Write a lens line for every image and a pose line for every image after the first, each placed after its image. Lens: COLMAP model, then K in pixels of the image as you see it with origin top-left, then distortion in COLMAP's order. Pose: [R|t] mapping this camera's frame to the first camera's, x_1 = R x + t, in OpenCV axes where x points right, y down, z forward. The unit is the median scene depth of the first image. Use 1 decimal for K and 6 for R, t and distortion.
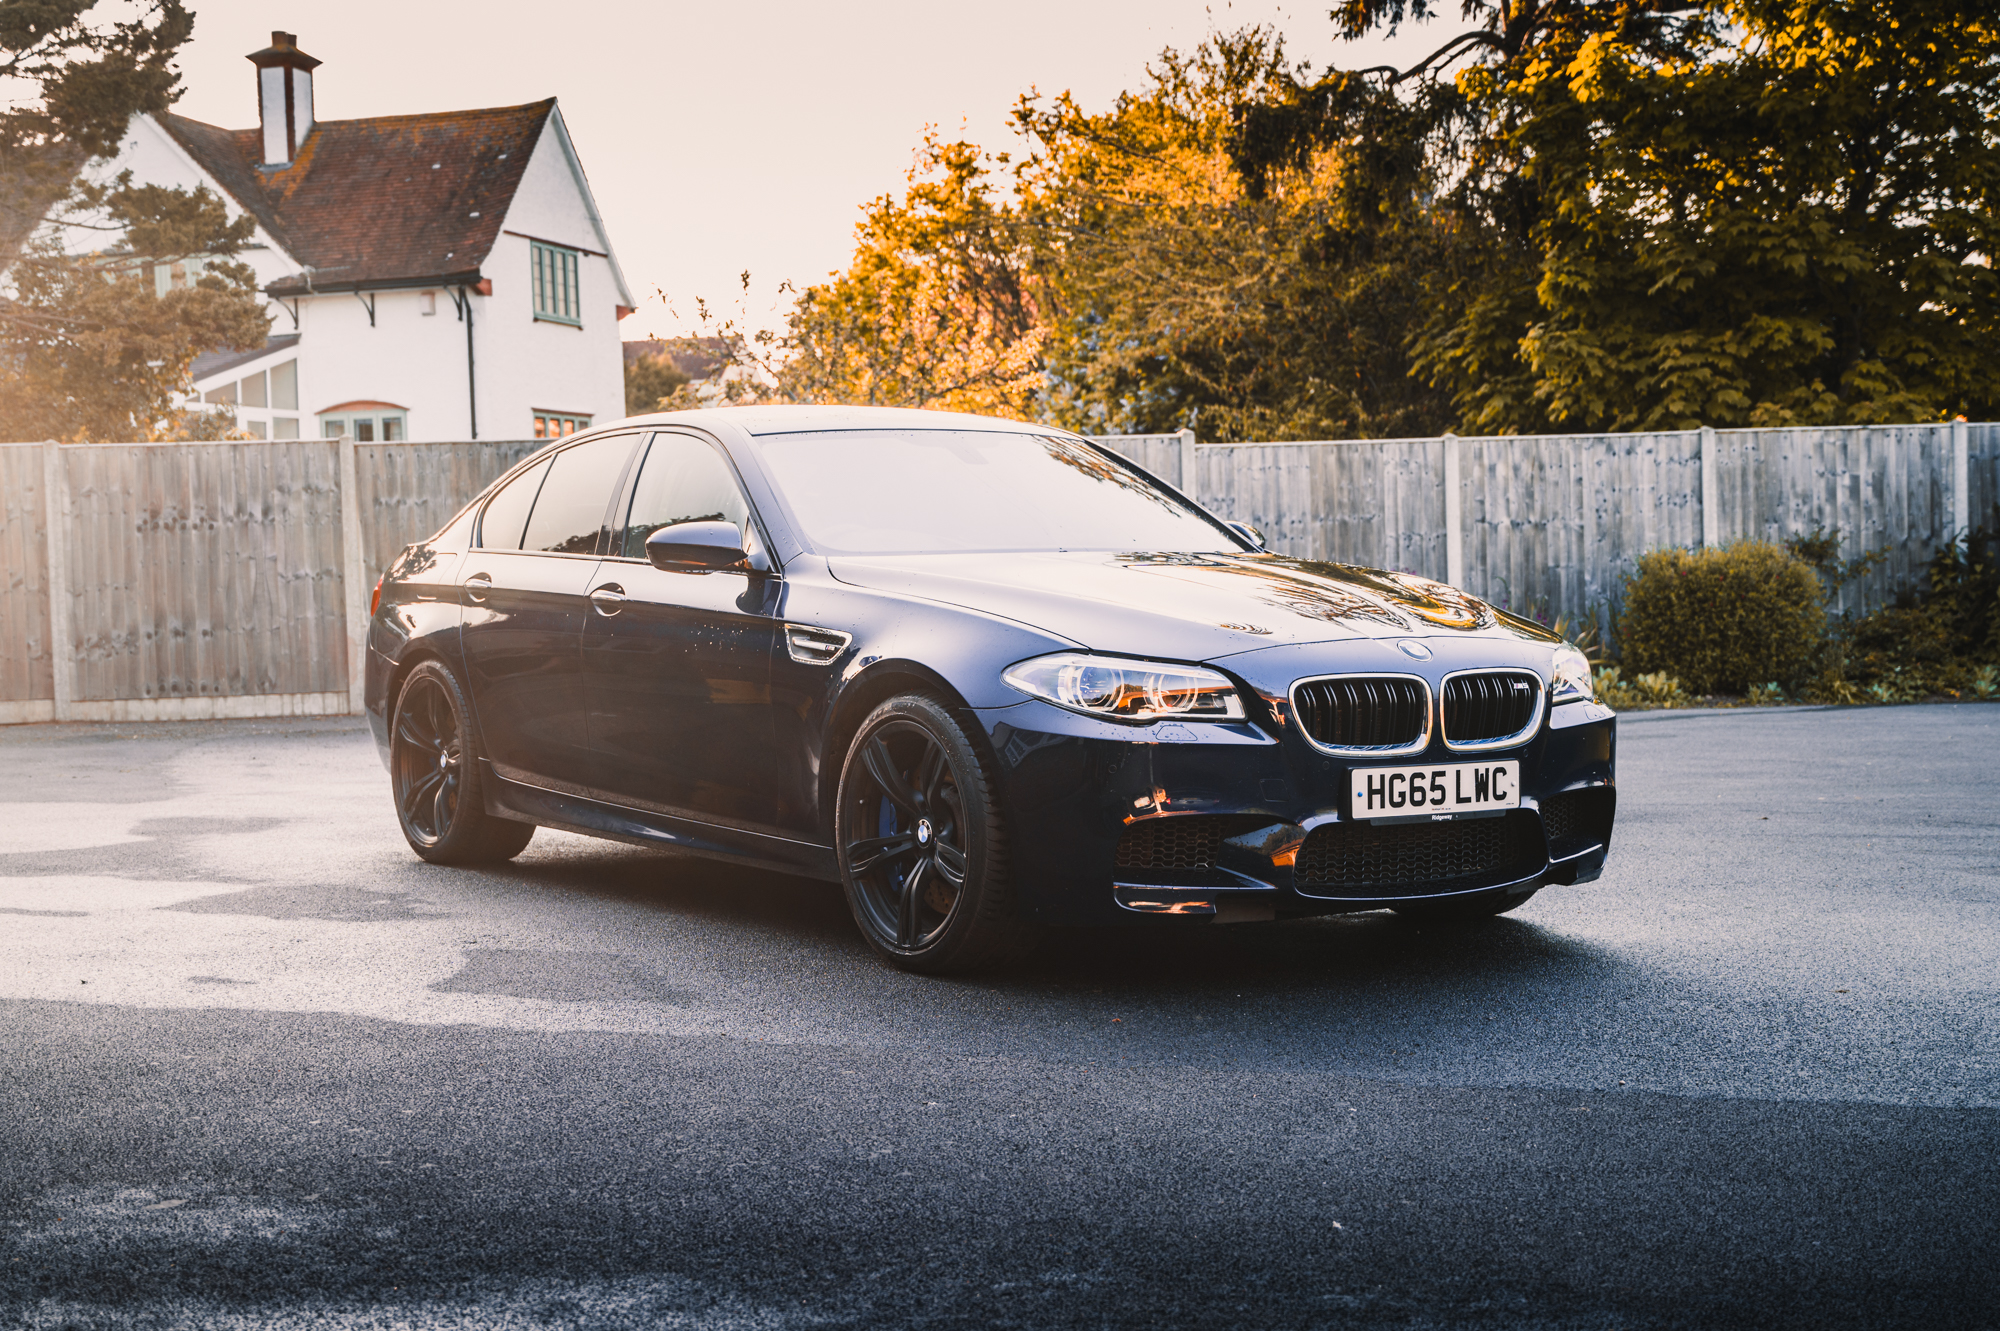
lens RADIAL K [[2747.5, 0, 921.8], [0, 2747.5, 667.4], [0, 0, 1]] dist [0.001837, -0.000155]
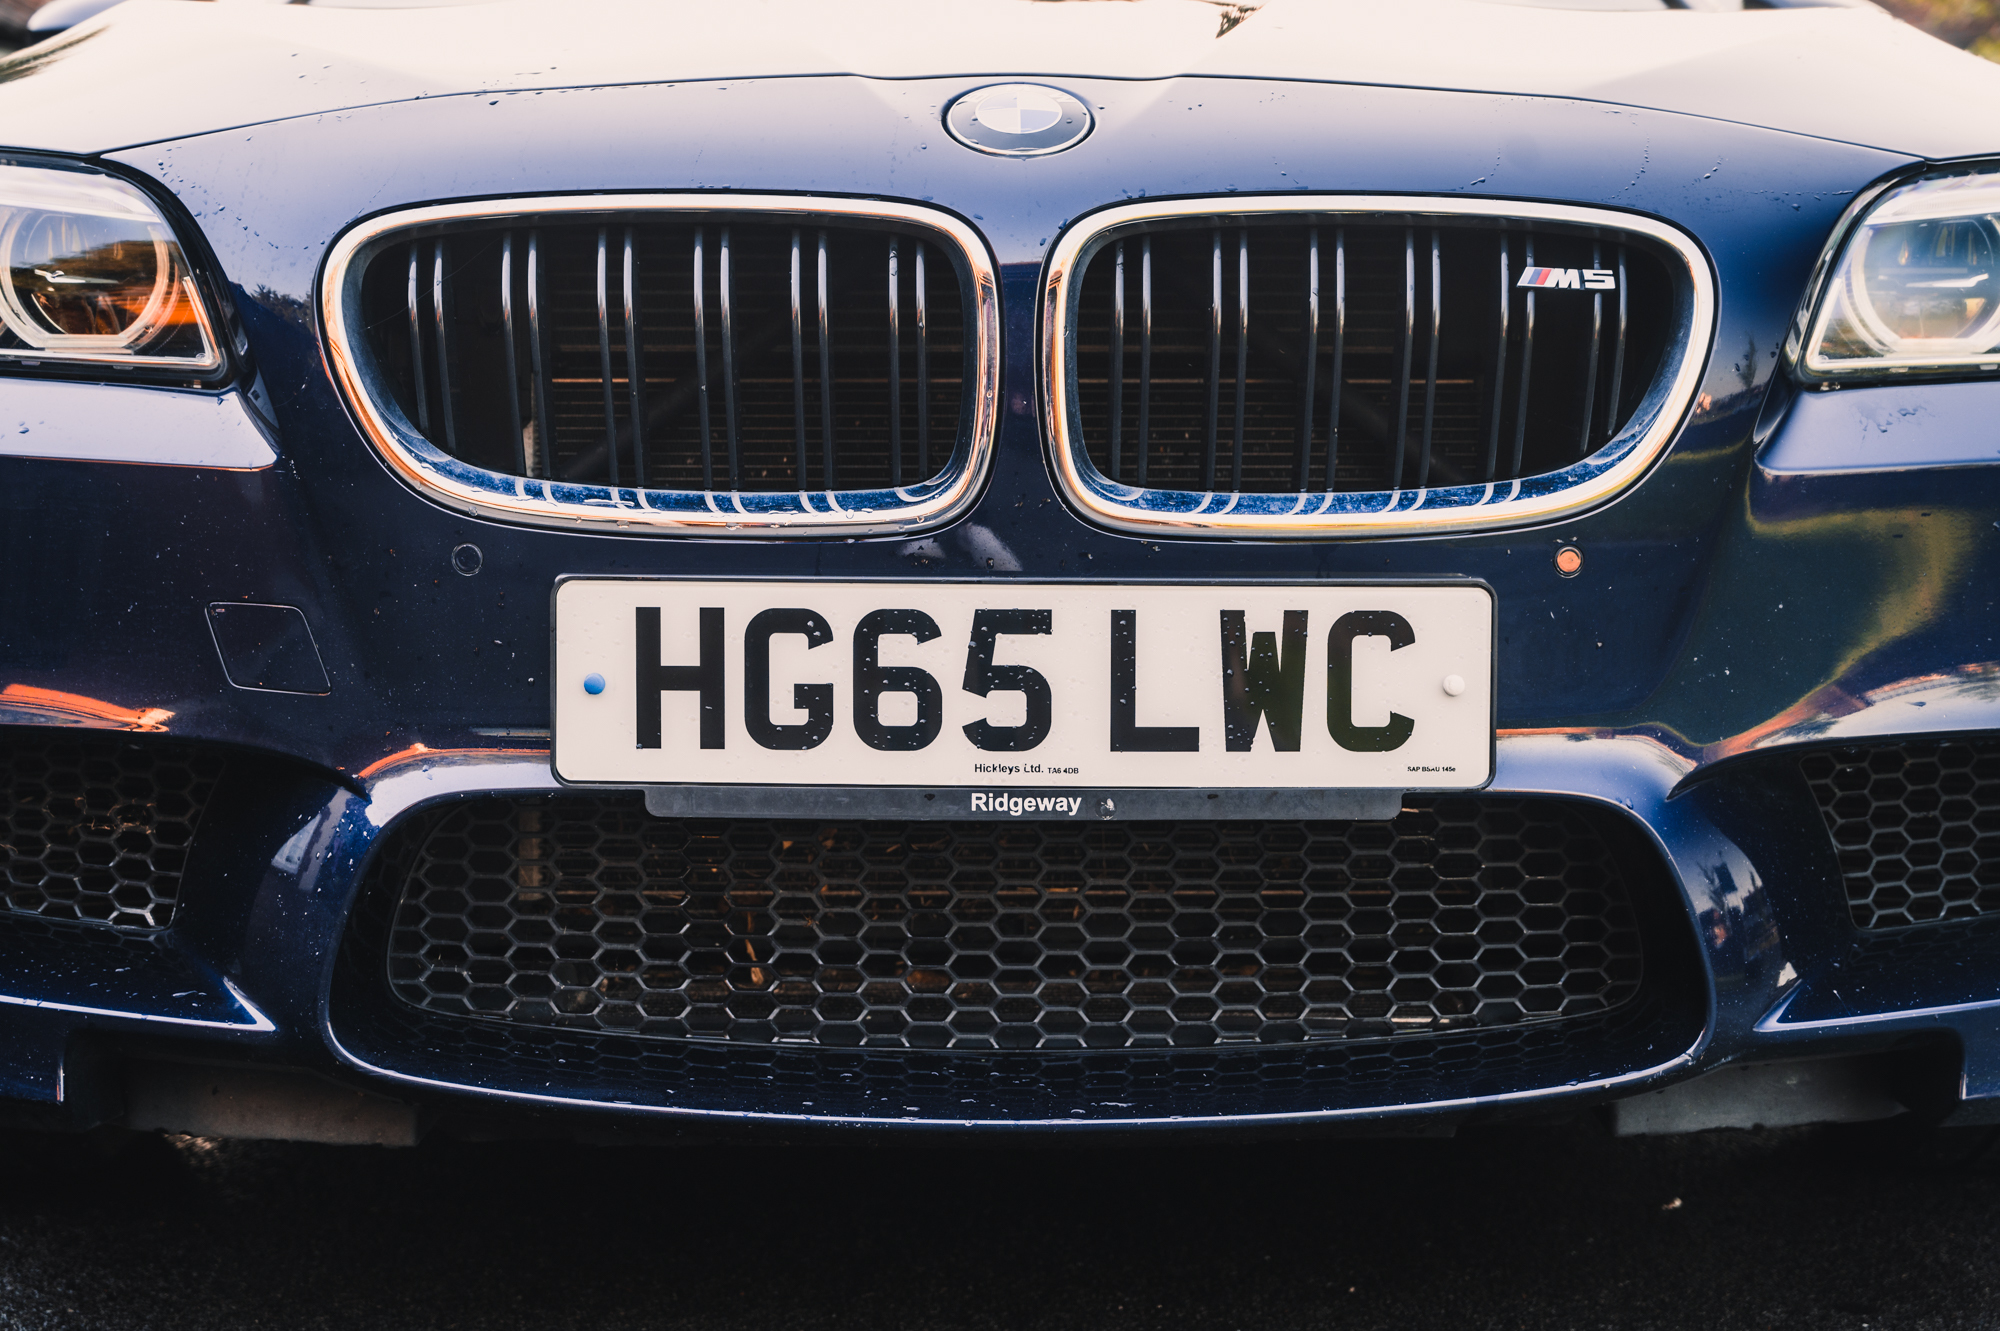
lens RADIAL K [[3178.6, 0, 1000.0], [0, 3178.6, 665.5], [0, 0, 1]] dist [-0.005747, 0.033009]
pose [[0.854649, 0.047568, -0.517022, 0.327228], [-0.031000, 0.998693, 0.040640, 0.031201], [0.518279, -0.018706, 0.855007, 0.757824]]
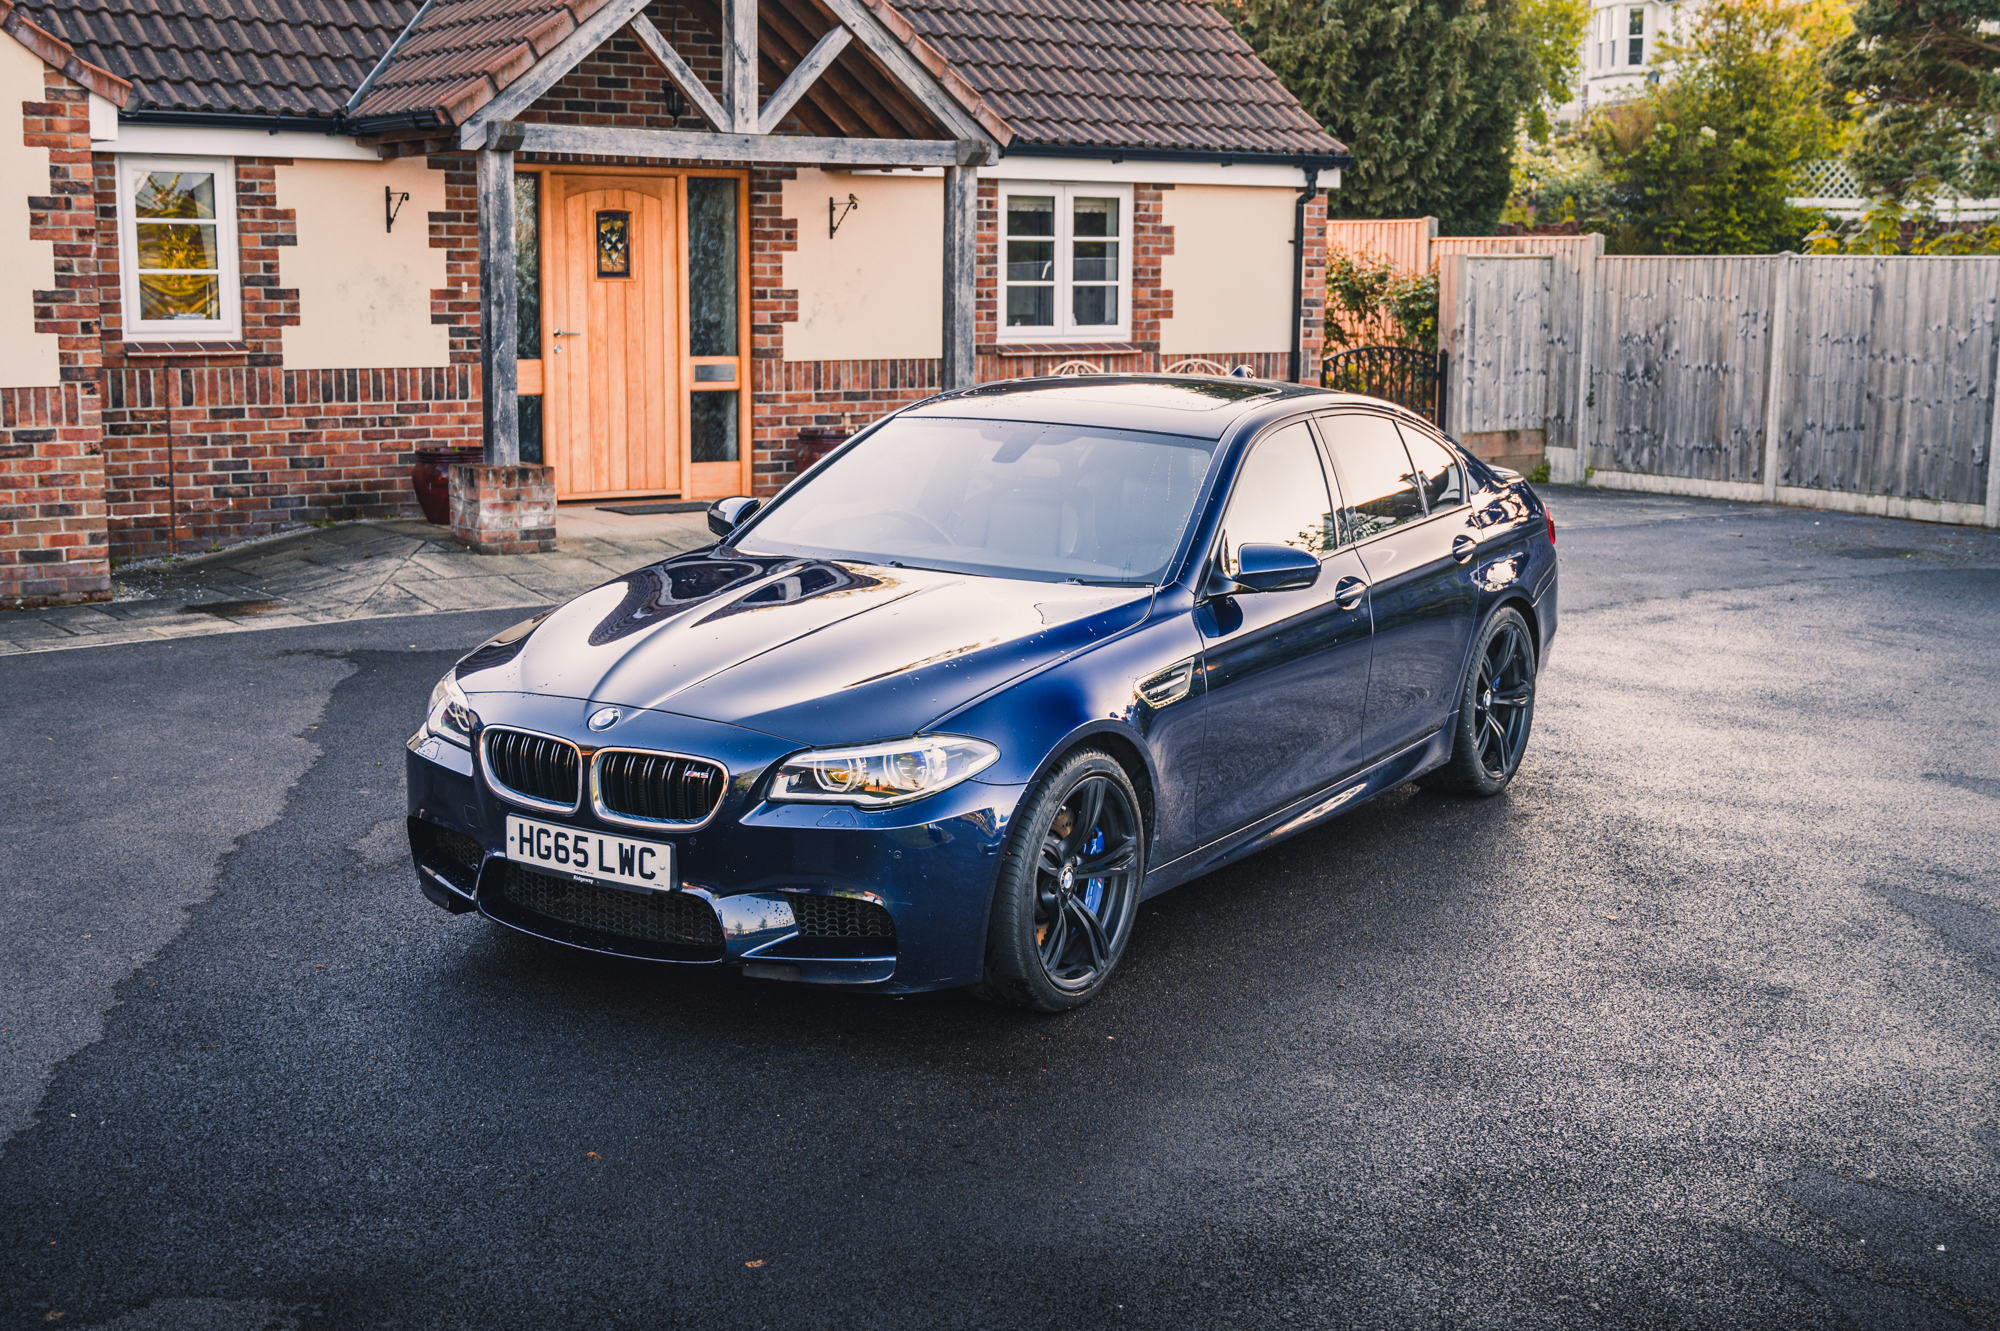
lens RADIAL K [[2509.4, 0, 1011.0], [0, 2509.4, 655.9], [0, 0, 1]] dist [0.003020, 0.022457]
pose [[0.450616, 0.171454, -0.876099, 1.086944], [-0.058713, 0.984951, 0.162557, -0.195364], [0.890785, -0.021812, 0.453901, 0.705285]]
